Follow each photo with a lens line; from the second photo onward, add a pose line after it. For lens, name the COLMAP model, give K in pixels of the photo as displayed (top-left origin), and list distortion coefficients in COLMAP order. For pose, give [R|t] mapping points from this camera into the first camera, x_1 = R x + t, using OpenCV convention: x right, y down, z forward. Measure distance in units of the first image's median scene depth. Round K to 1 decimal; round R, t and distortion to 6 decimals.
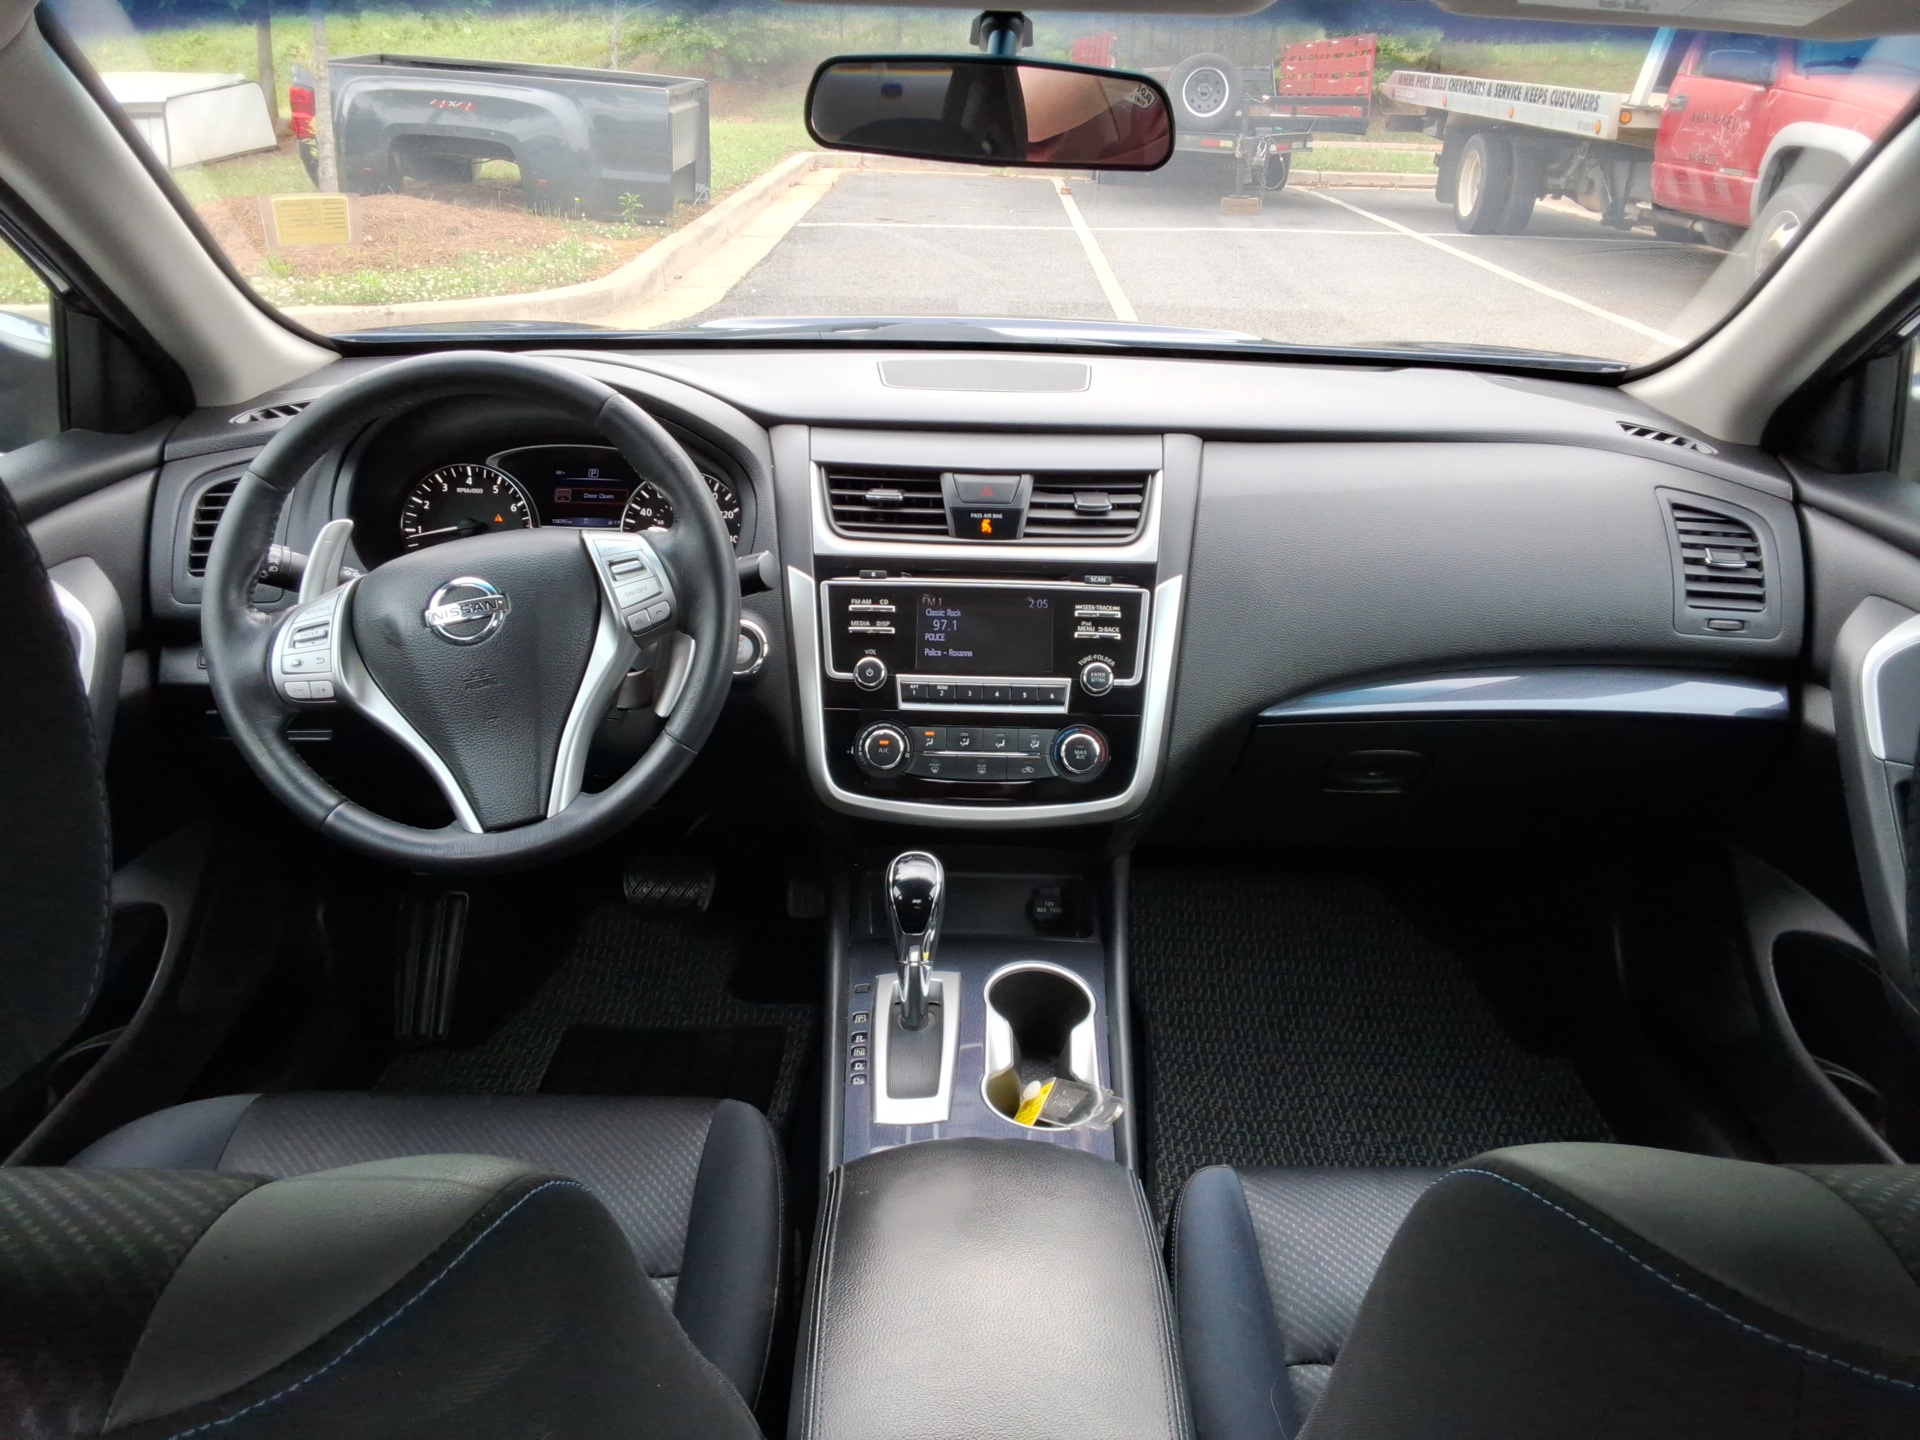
lens RADIAL K [[1537.5, 0, 977.9], [0, 1537.5, 731.5], [0, 0, 1]] dist [0.101502, -0.153845]
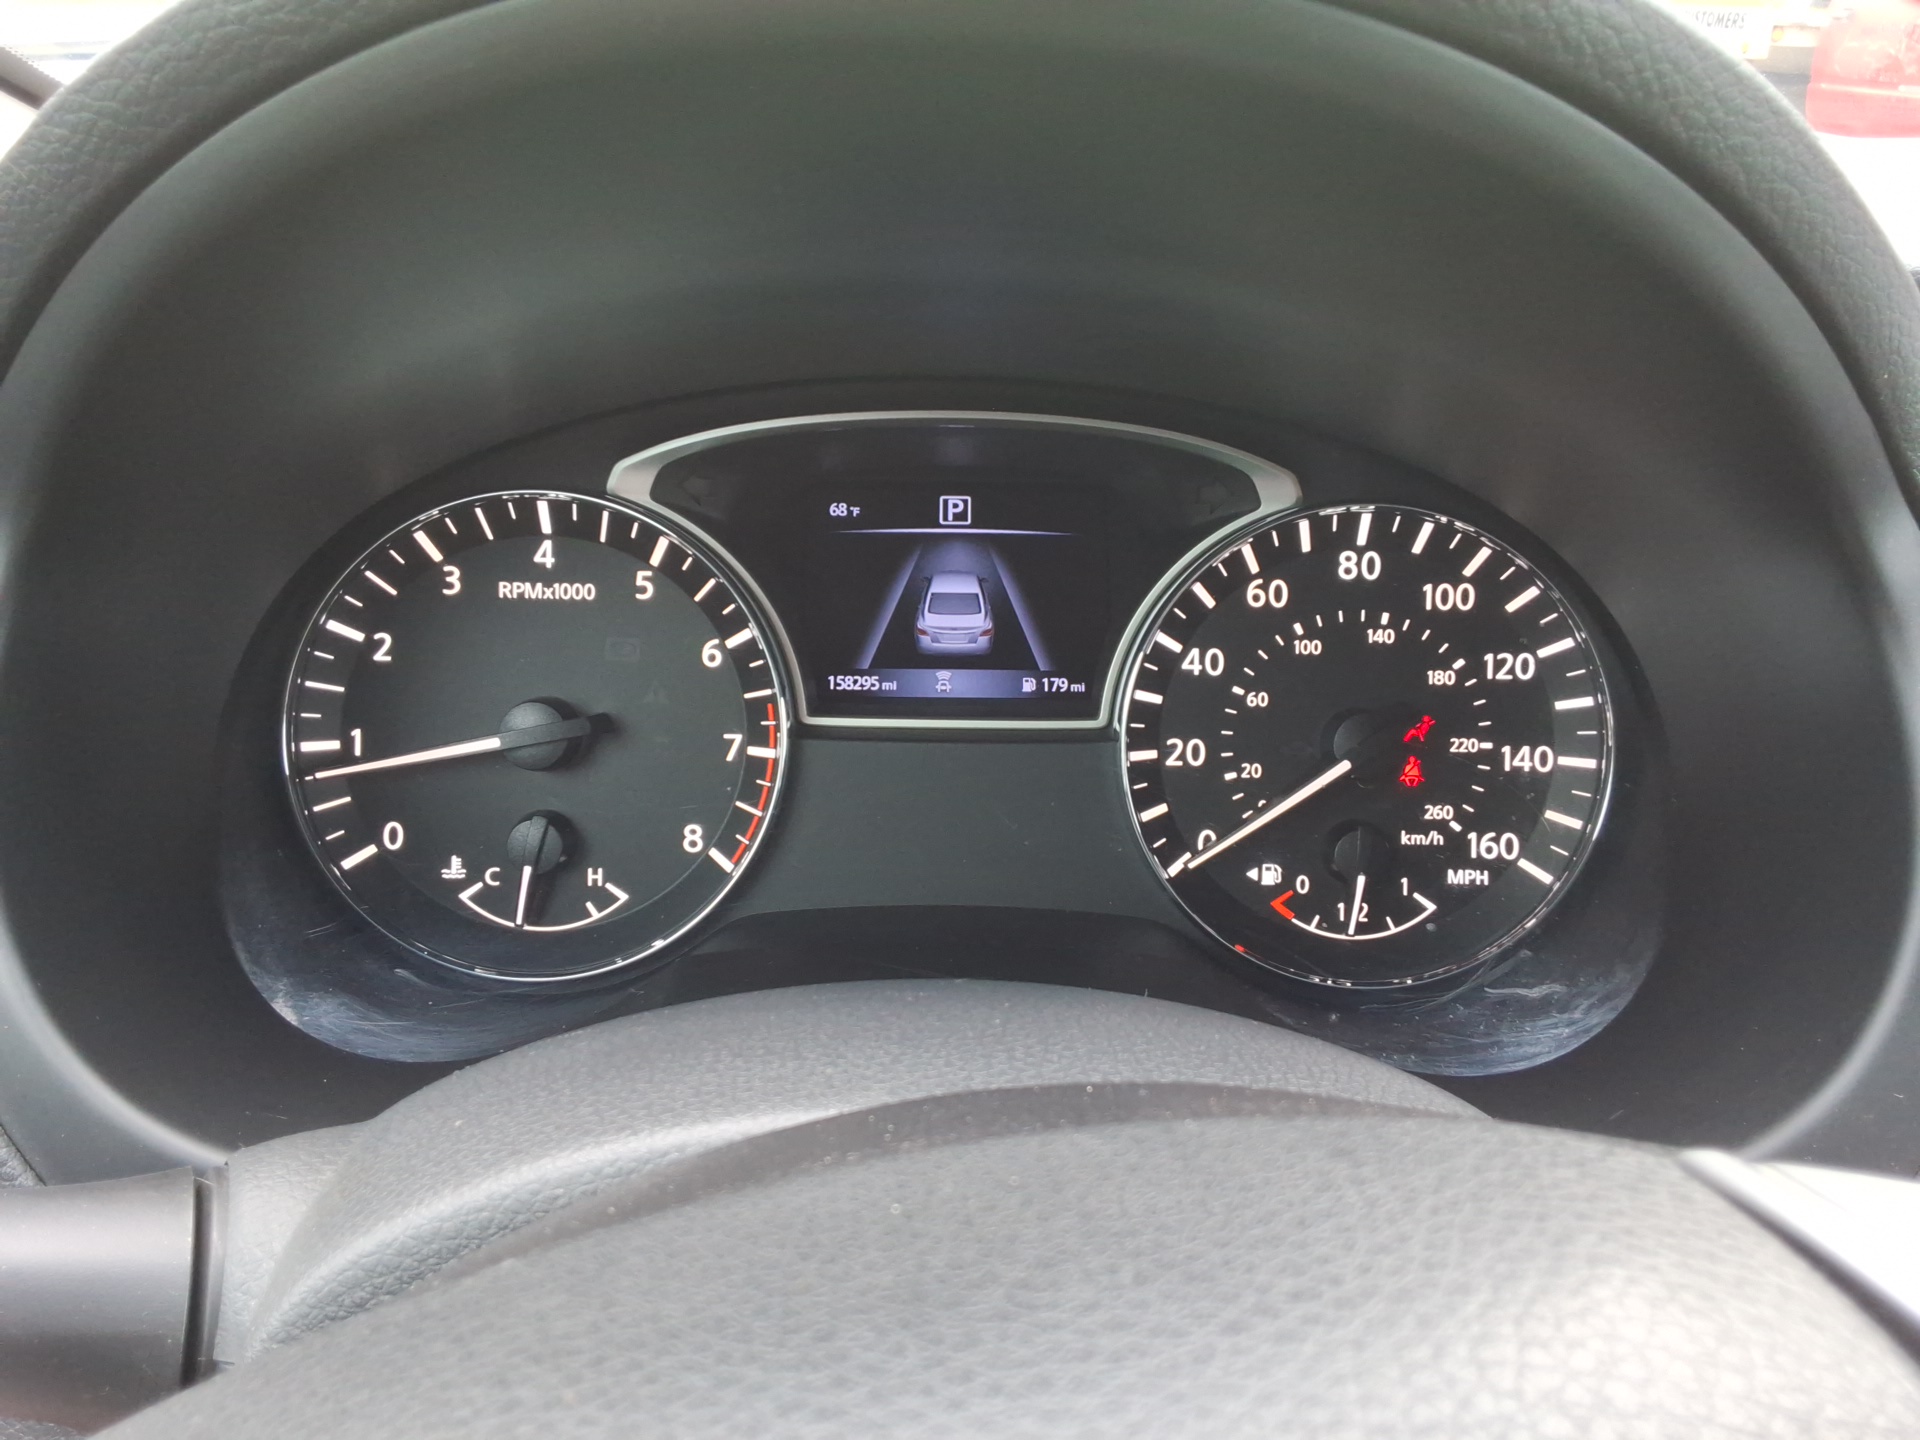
lens RADIAL K [[1566.4, 0, 971.1], [0, 1566.4, 718.6], [0, 0, 1]] dist [0.097311, -0.173639]
pose [[0.999924, -0.009140, -0.008264, -0.268718], [0.009207, 0.999924, 0.008160, -0.143273], [0.008189, -0.008236, 0.999933, 0.778303]]
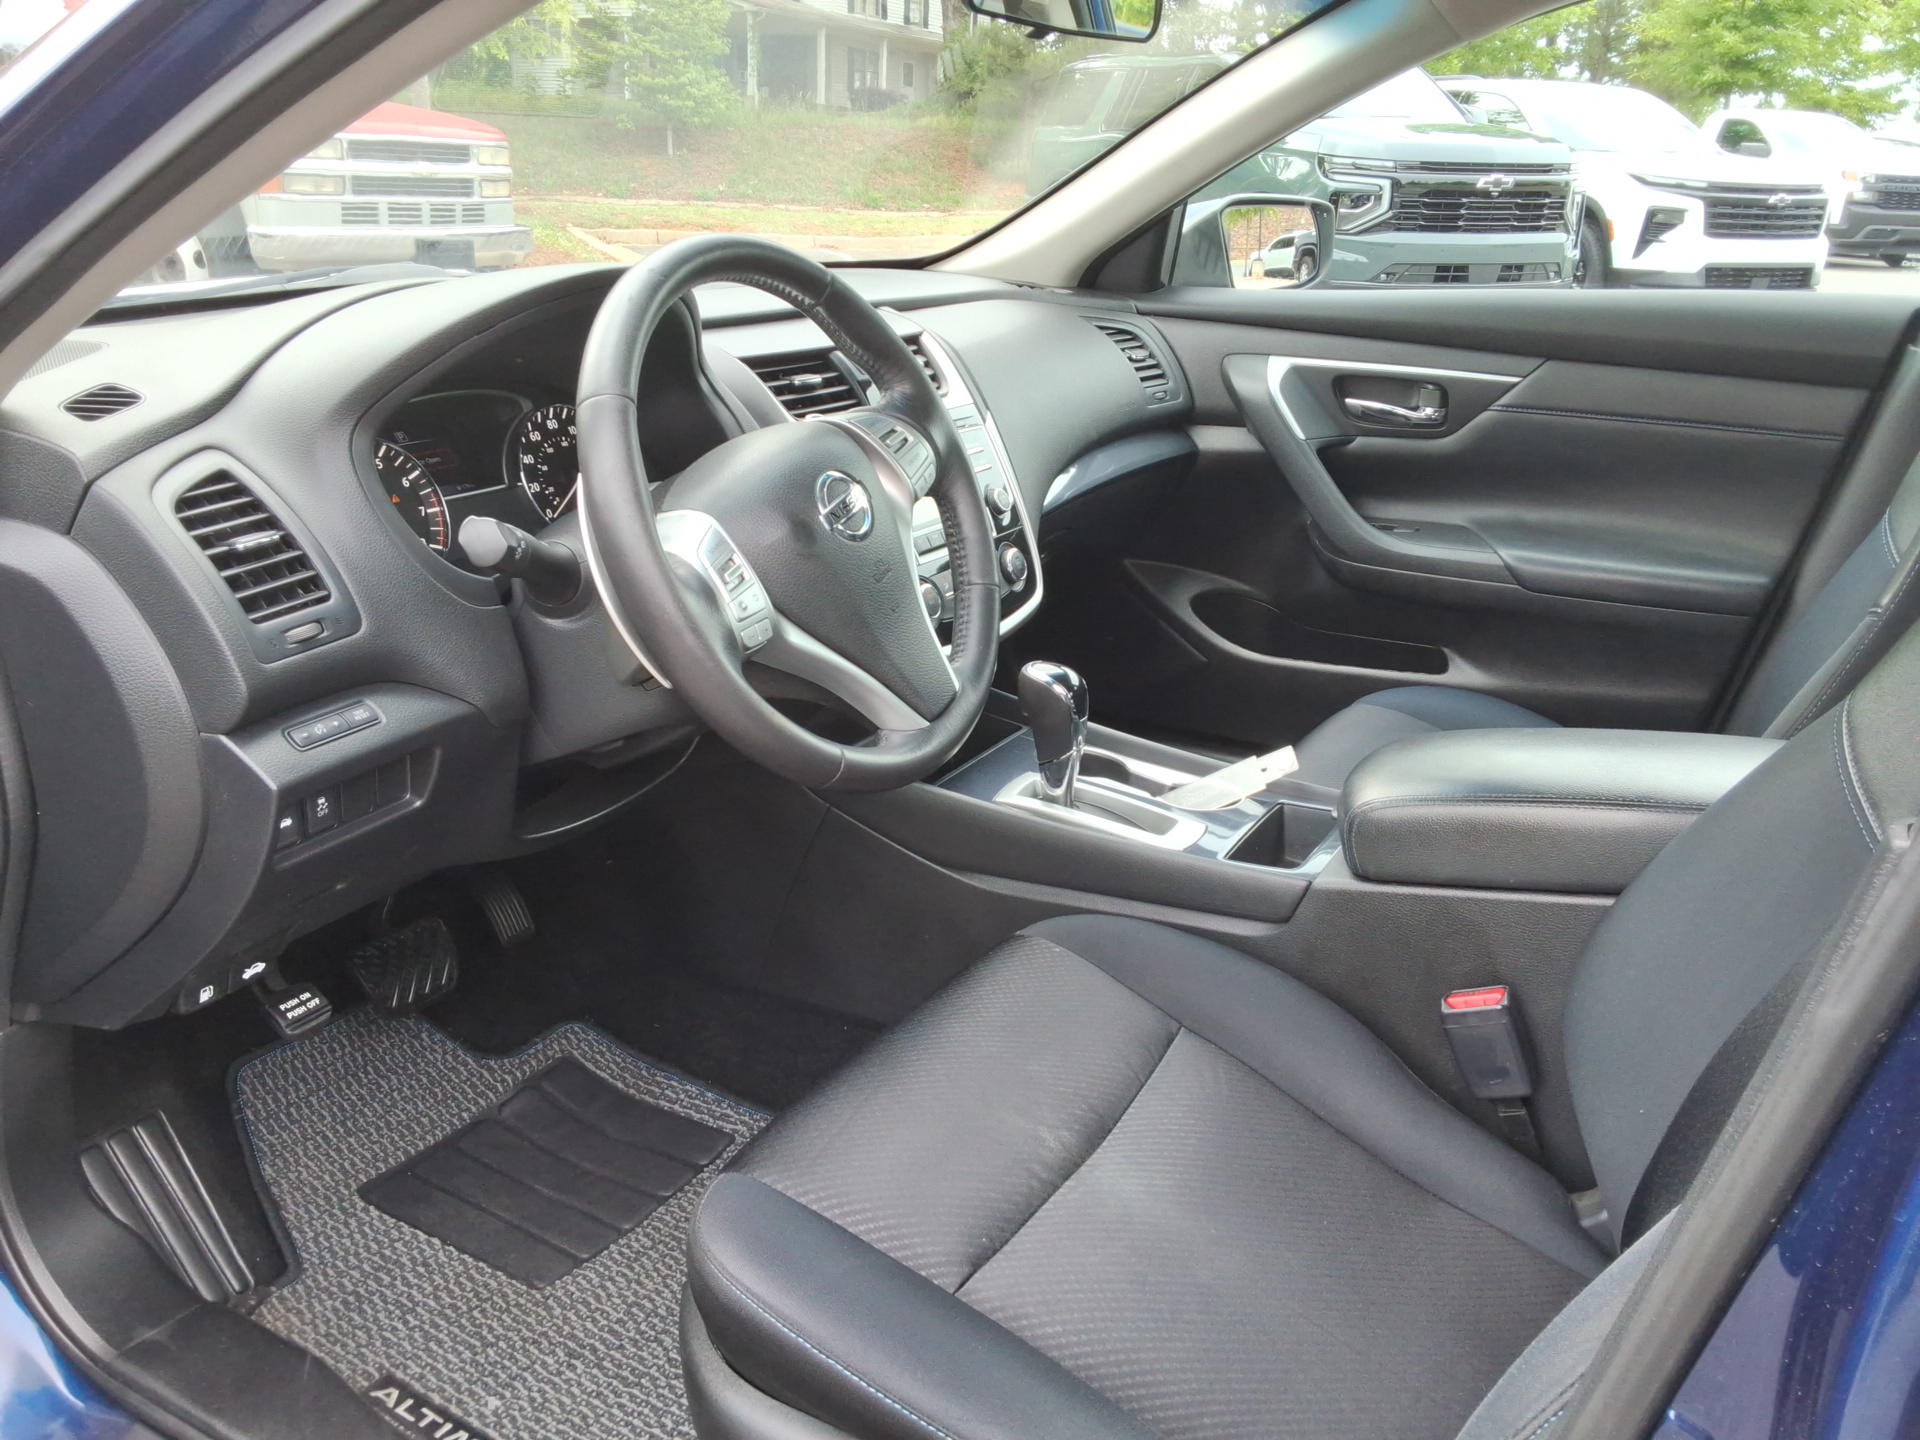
lens RADIAL K [[1537.5, 0, 956.9], [0, 1537.5, 715.6], [0, 0, 1]] dist [0.101502, -0.153845]
pose [[0.511143, -0.304535, 0.803736, -0.879490], [0.327636, 0.933555, 0.145360, -0.060339], [-0.794599, 0.189033, 0.576957, 0.366794]]
